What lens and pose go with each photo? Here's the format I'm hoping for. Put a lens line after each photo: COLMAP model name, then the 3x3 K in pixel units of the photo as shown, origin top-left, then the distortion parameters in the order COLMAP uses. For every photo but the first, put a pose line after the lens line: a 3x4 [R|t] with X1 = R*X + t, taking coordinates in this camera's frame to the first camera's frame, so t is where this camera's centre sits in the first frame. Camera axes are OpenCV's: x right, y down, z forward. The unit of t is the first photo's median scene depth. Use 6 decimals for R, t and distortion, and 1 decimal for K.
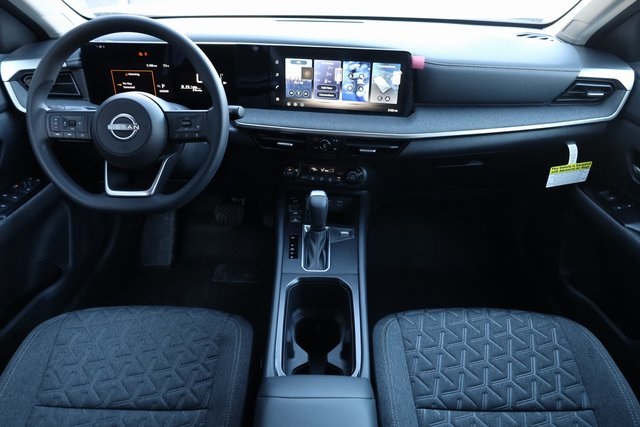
lens RADIAL K [[428.7, 0, 320.0], [0, 428.7, 213.5], [0, 0, 1]] dist [0.003005, -0.002801]
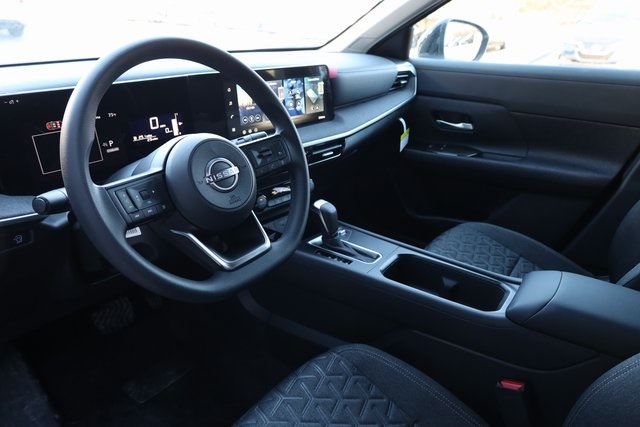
lens RADIAL K [[428.7, 0, 320.0], [0, 428.7, 213.5], [0, 0, 1]] dist [0.003005, -0.002801]
pose [[0.592424, -0.337161, 0.731681, -0.753372], [0.417721, 0.905145, 0.078875, -0.103516], [-0.688871, 0.258911, 0.677069, 0.309840]]
